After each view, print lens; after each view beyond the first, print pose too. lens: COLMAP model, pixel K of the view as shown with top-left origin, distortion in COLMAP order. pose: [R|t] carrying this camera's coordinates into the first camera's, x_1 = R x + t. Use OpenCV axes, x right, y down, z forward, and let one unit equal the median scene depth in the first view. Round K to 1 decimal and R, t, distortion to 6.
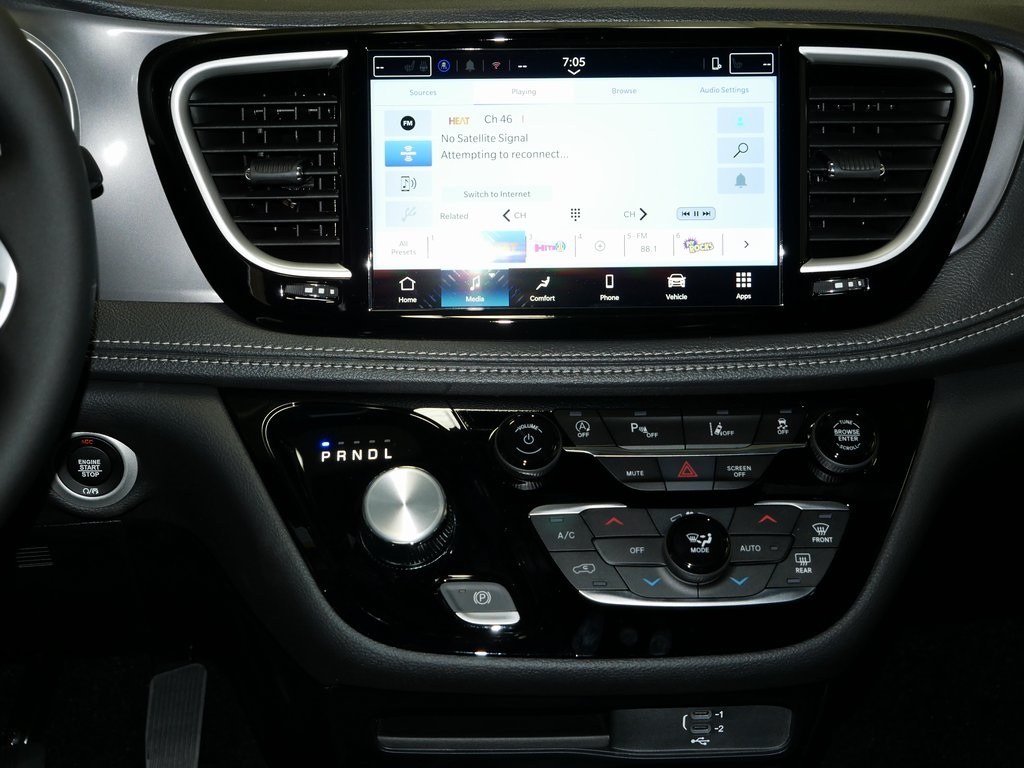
lens RADIAL K [[1806.6, 0, 512.0], [0, 1806.6, 384.0], [0, 0, 1]] dist [-0.001214, 0.024449]
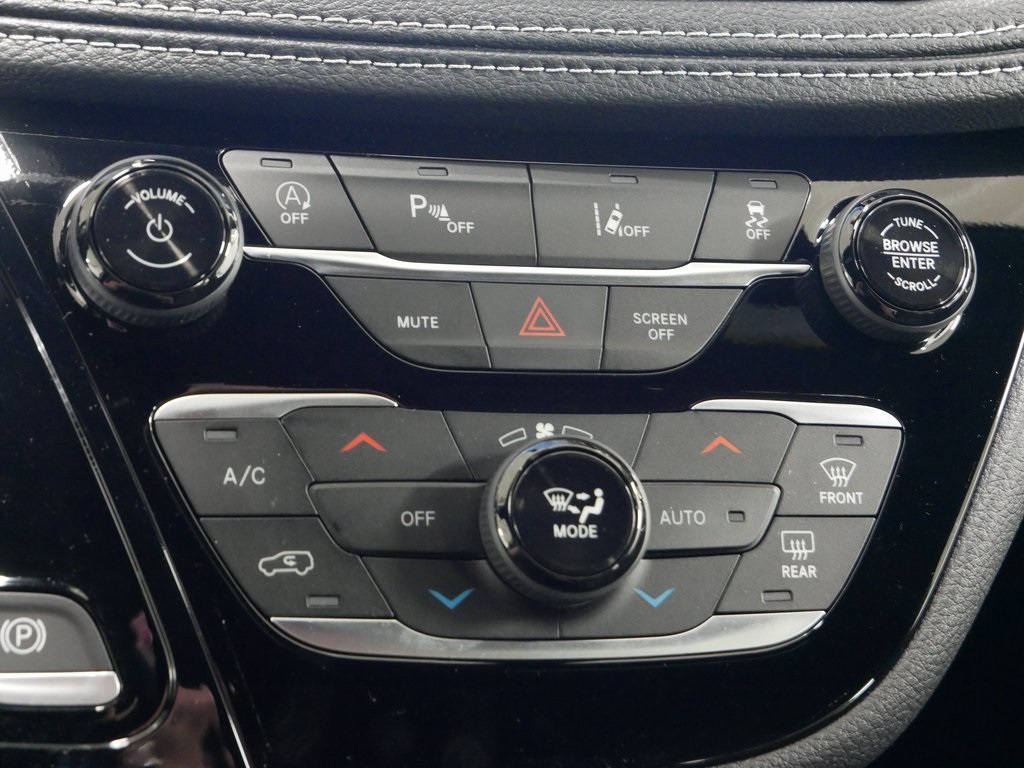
lens RADIAL K [[2094.5, 0, 512.0], [0, 2094.5, 384.0], [0, 0, 1]] dist [0.017422, -0.060306]
pose [[0.978609, 0.037872, 0.202215, -0.006596], [-0.074021, 0.981902, 0.174323, -0.021355], [-0.191953, -0.185562, 0.963701, 0.538287]]
